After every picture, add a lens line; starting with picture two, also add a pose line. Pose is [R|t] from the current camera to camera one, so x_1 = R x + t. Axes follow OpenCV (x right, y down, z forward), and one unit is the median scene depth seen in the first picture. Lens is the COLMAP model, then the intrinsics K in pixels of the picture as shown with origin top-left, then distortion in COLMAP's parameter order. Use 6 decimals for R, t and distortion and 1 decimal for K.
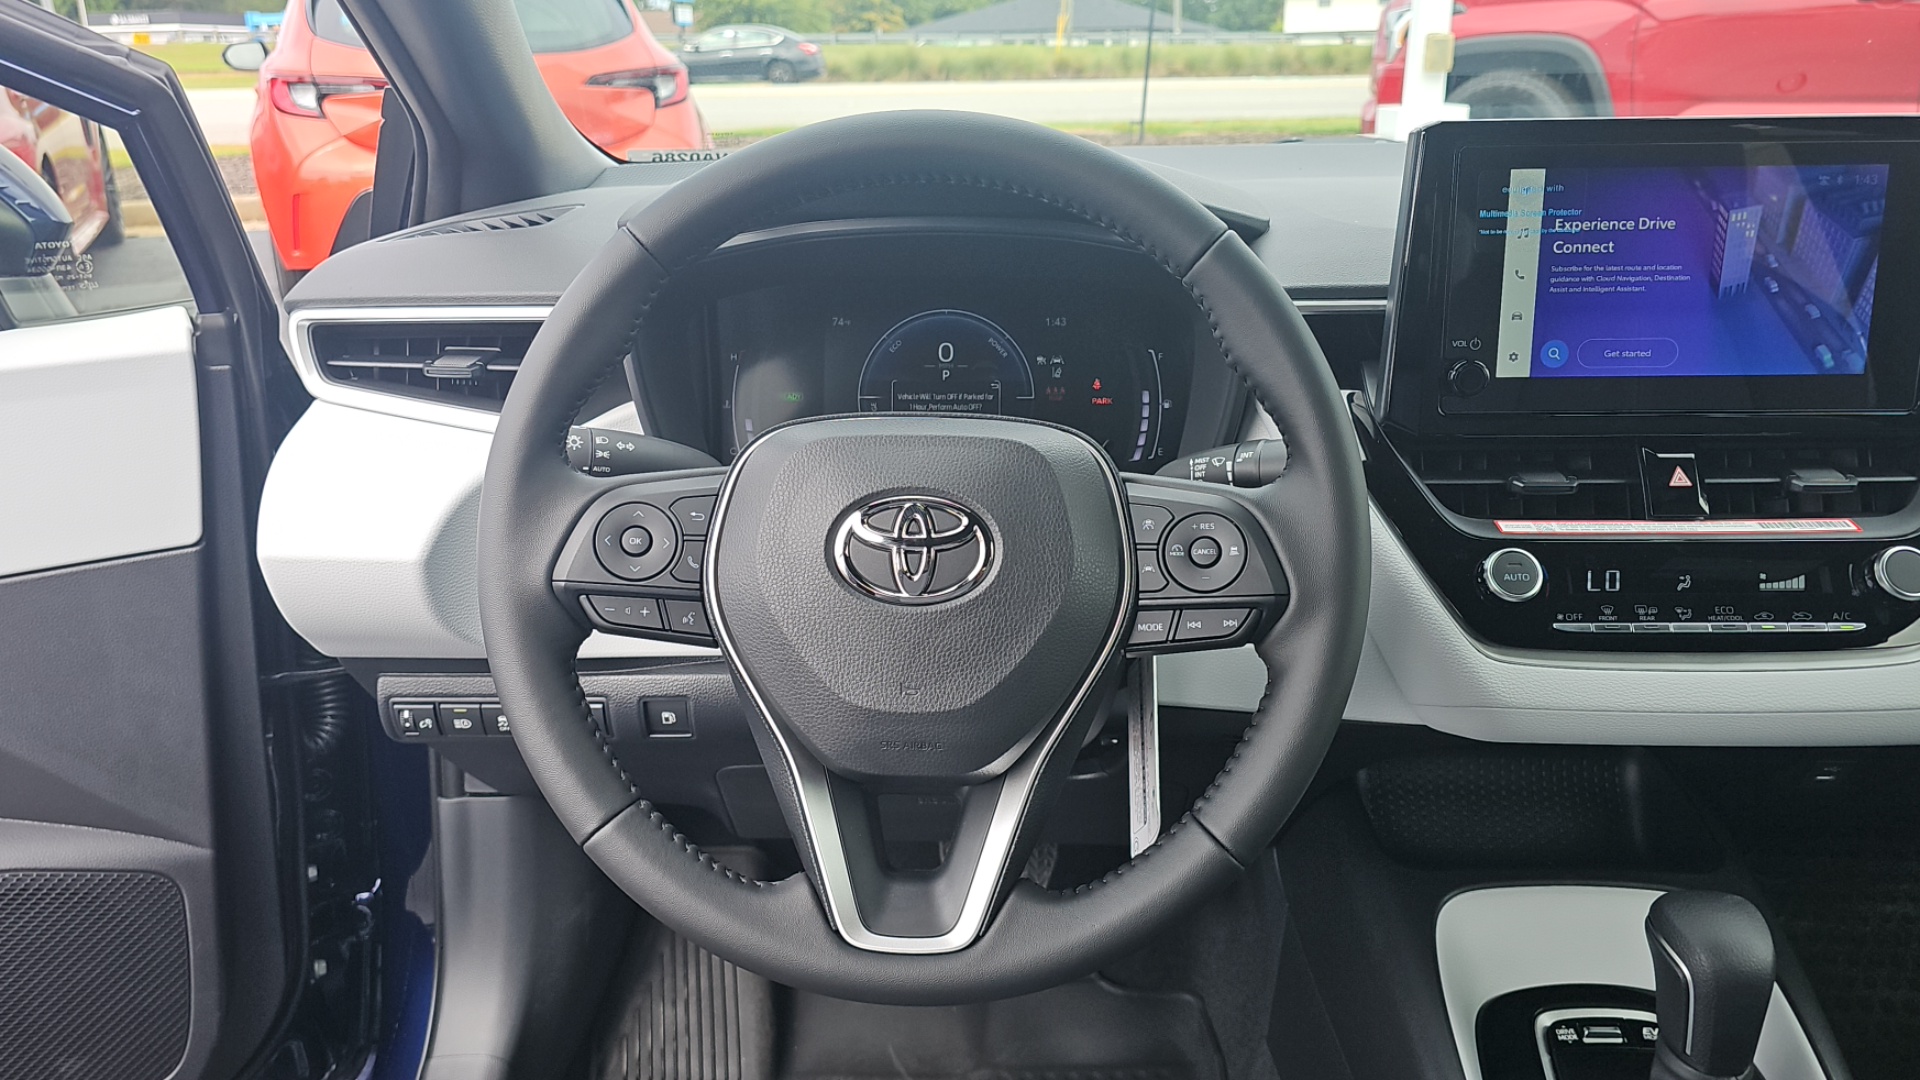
lens RADIAL K [[1393.6, 0, 950.9], [0, 1393.6, 509.0], [0, 0, 1]] dist [0.178191, -0.205877]
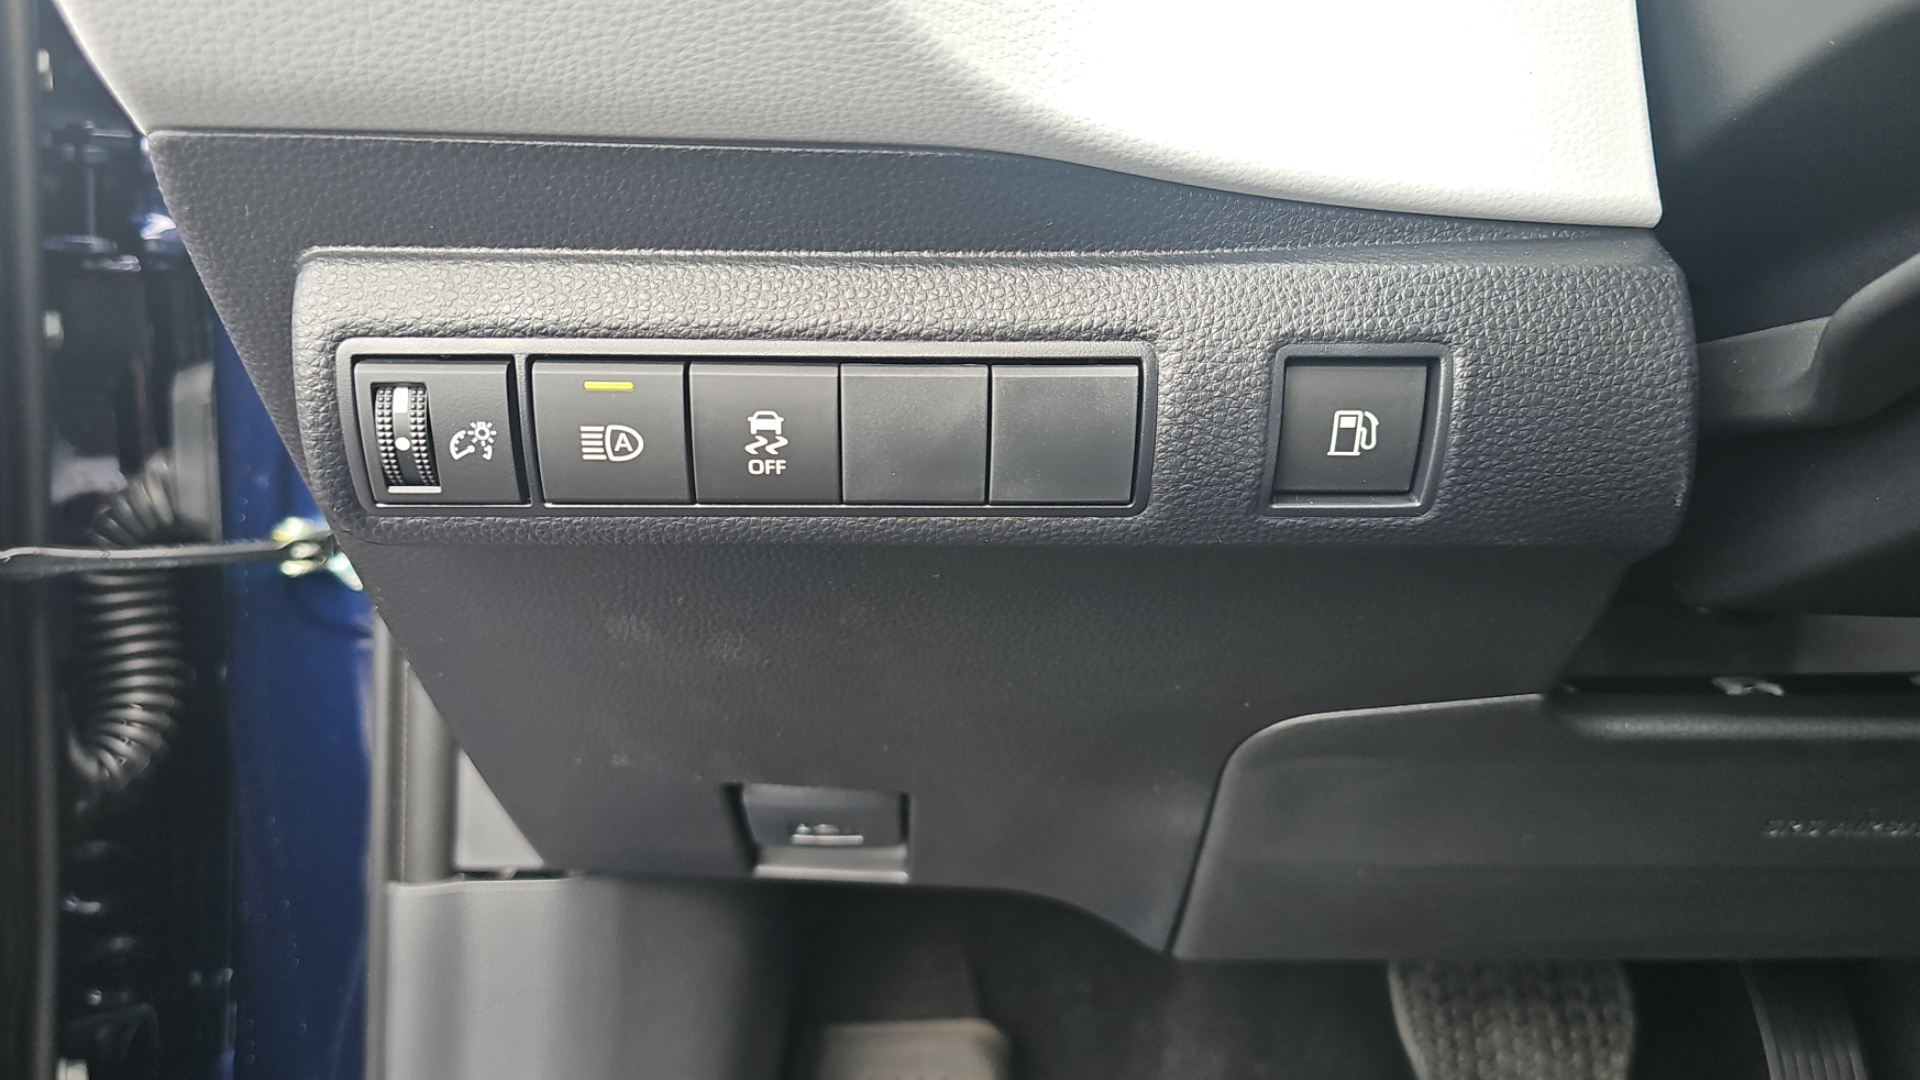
lens RADIAL K [[1444.4, 0, 966.2], [0, 1444.4, 522.4], [0, 0, 1]] dist [0.040719, -0.011174]
pose [[0.996636, 0.004945, 0.081800, -0.226666], [0.005507, 0.991880, -0.127054, 0.152670], [-0.081764, 0.127077, 0.988517, 0.551020]]
